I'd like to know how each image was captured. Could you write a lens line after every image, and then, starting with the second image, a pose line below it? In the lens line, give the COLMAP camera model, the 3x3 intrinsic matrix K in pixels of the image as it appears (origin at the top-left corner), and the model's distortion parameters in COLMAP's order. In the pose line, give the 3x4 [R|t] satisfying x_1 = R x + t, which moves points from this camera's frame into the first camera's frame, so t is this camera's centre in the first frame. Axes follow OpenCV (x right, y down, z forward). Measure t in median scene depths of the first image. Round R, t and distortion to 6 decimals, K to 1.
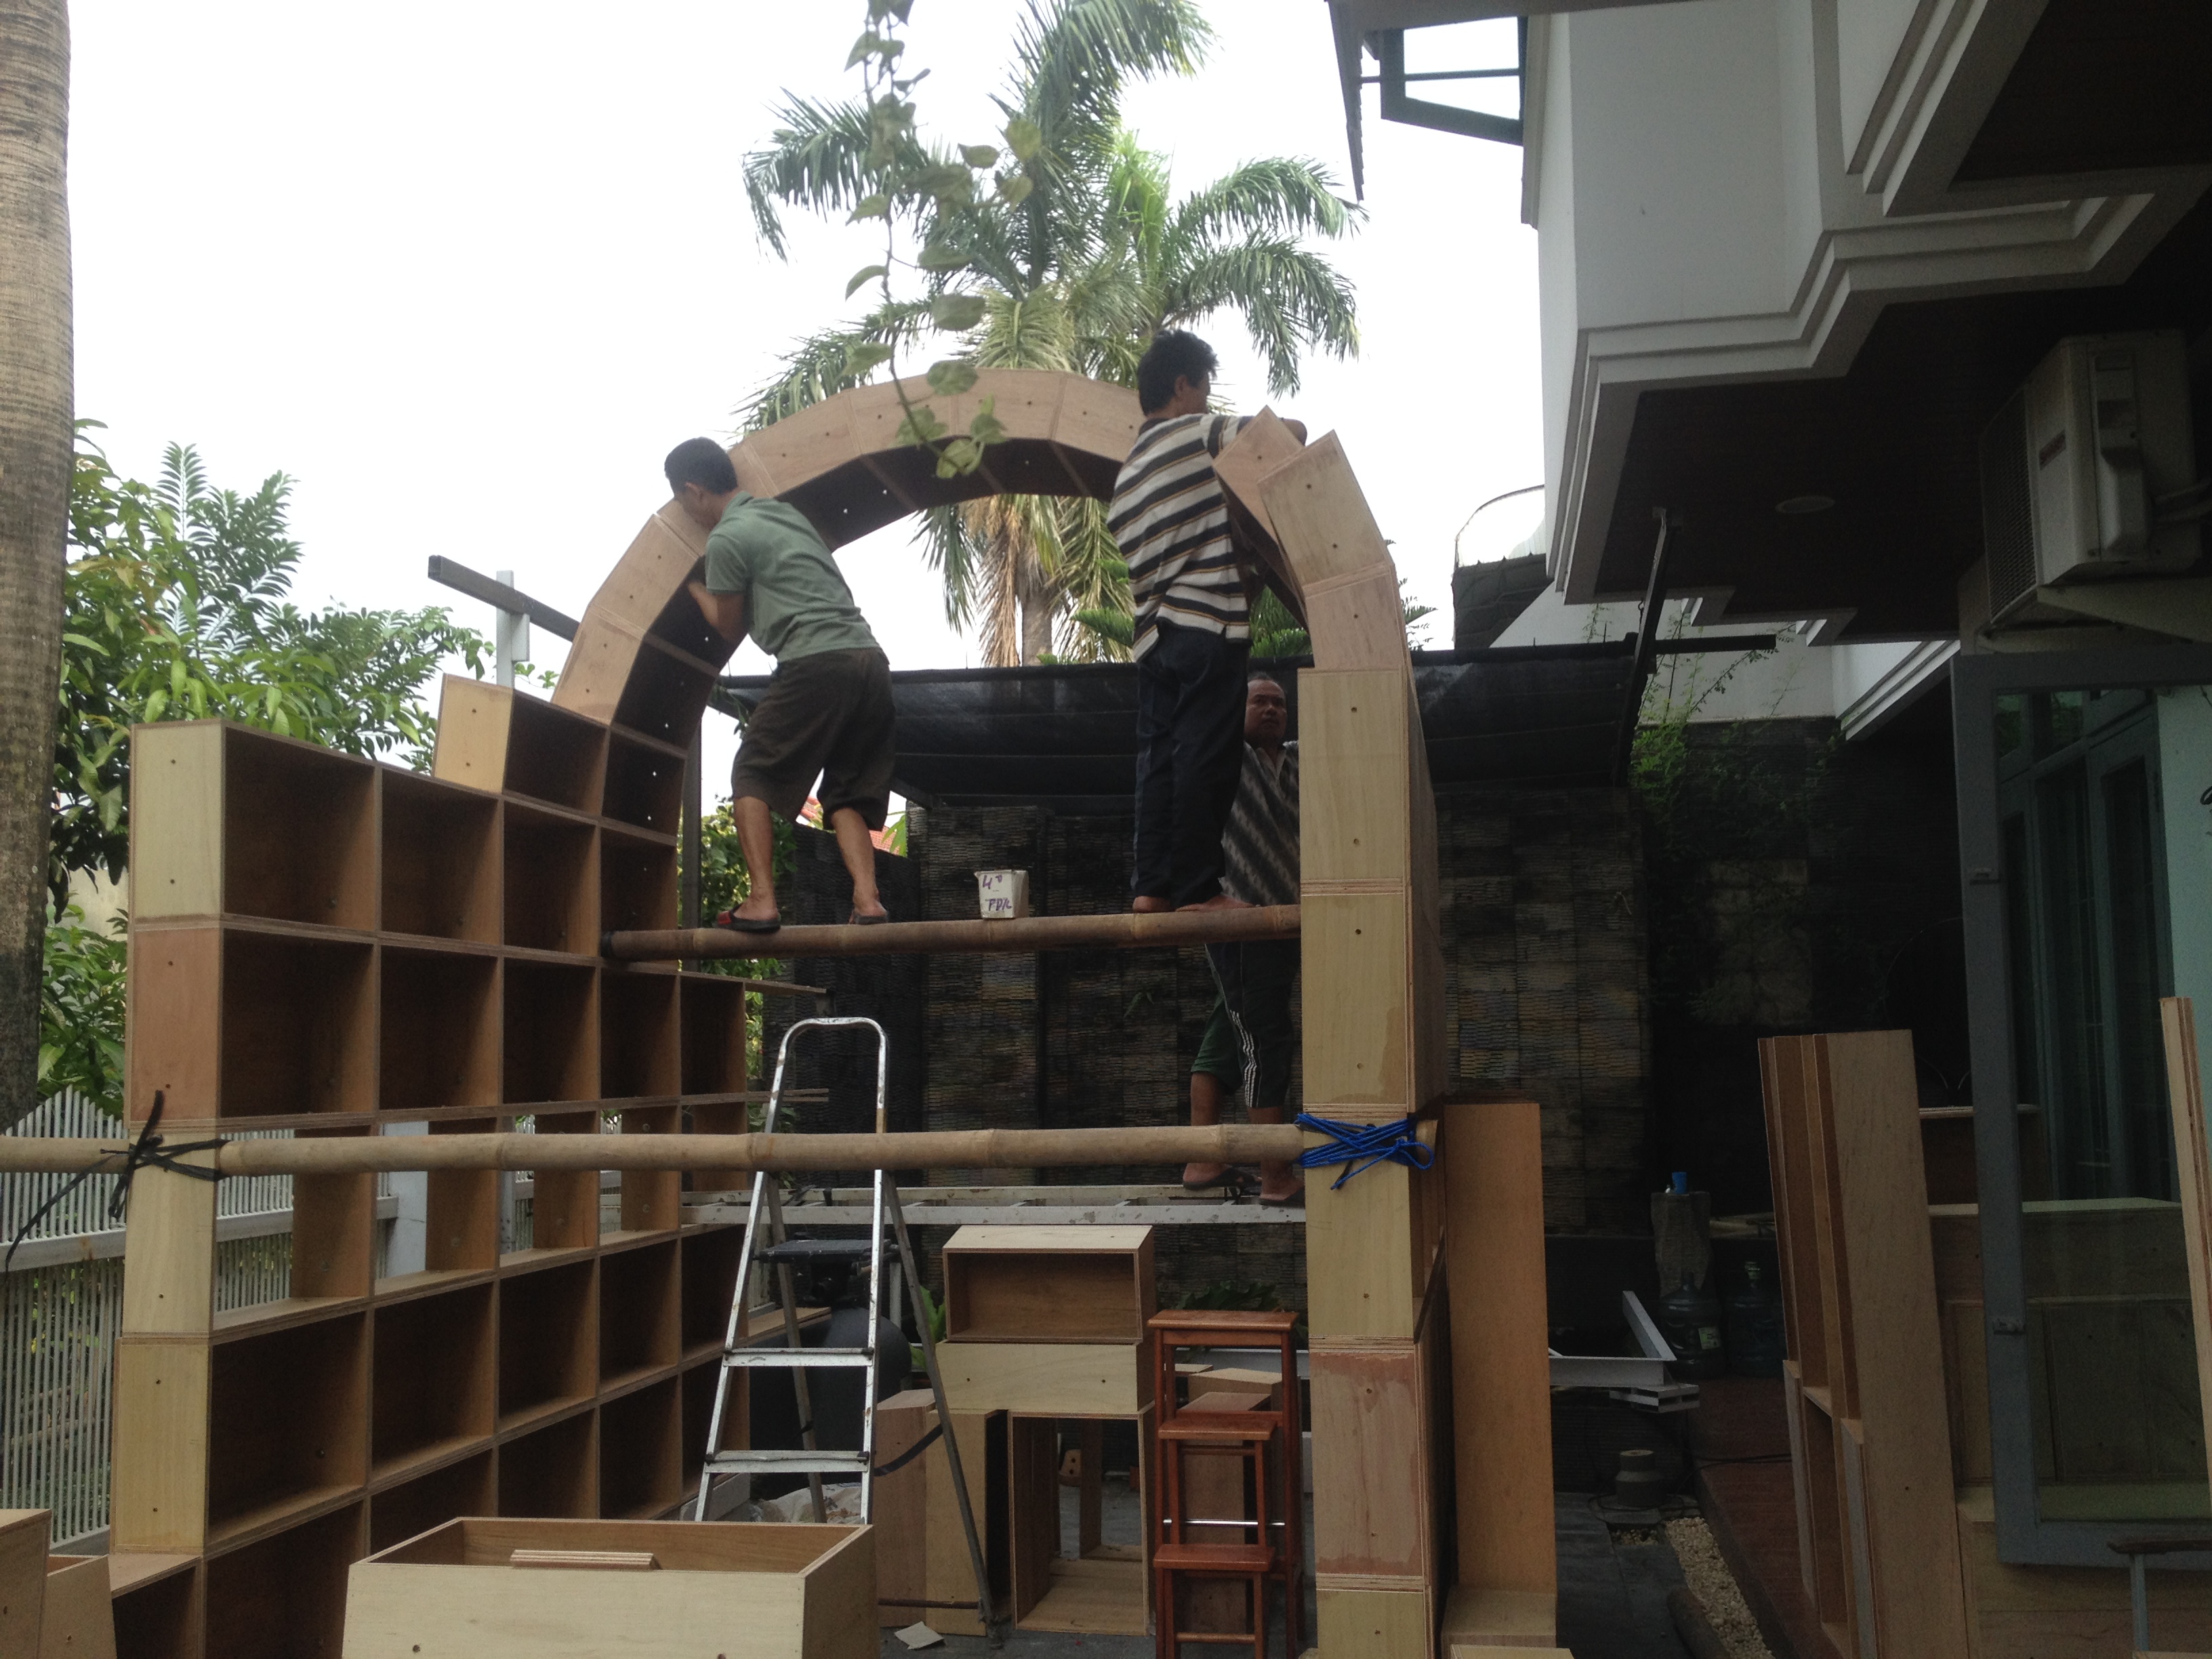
lens RADIAL K [[2150.0, 0, 1112.5], [0, 2150.0, 860.4], [0, 0, 1]] dist [0.102617, -0.189143]
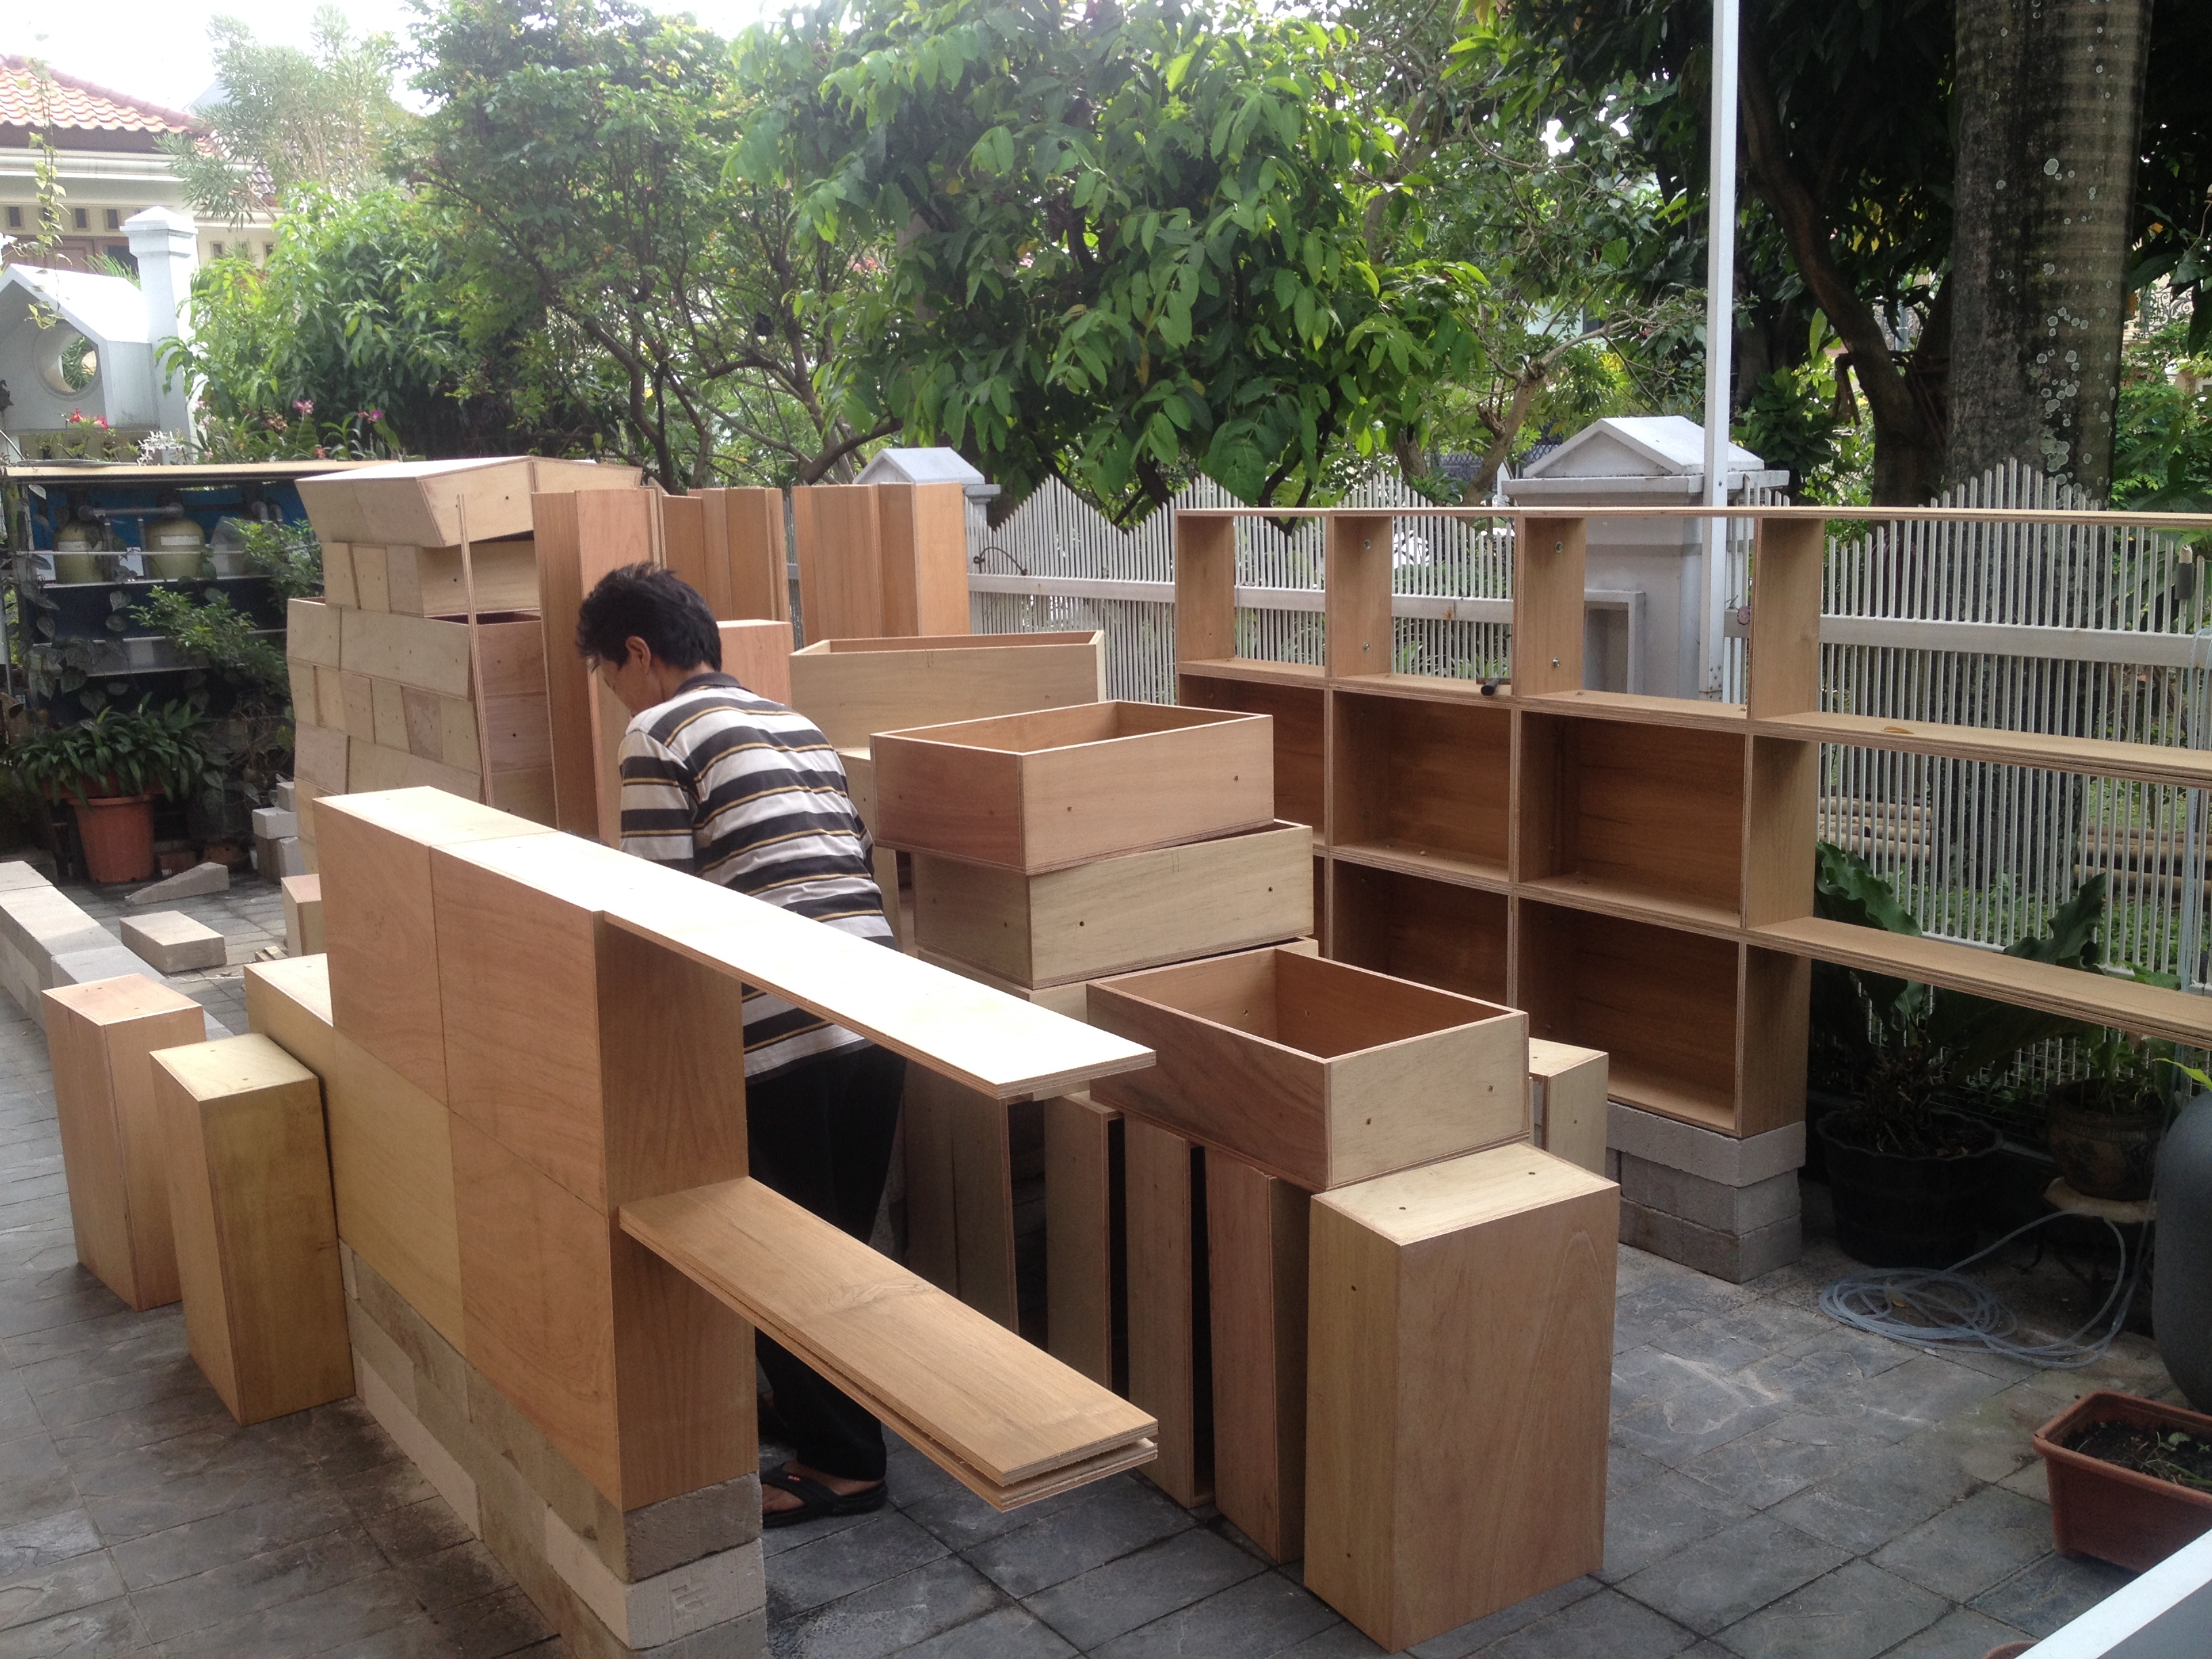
lens RADIAL K [[2150.0, 0, 1112.5], [0, 2150.0, 860.4], [0, 0, 1]] dist [0.102617, -0.189143]
pose [[-0.711187, 0.166004, -0.683122, 0.366902], [0.113566, 0.986086, 0.121395, 0.120857], [0.693769, 0.008755, -0.720144, 1.380327]]
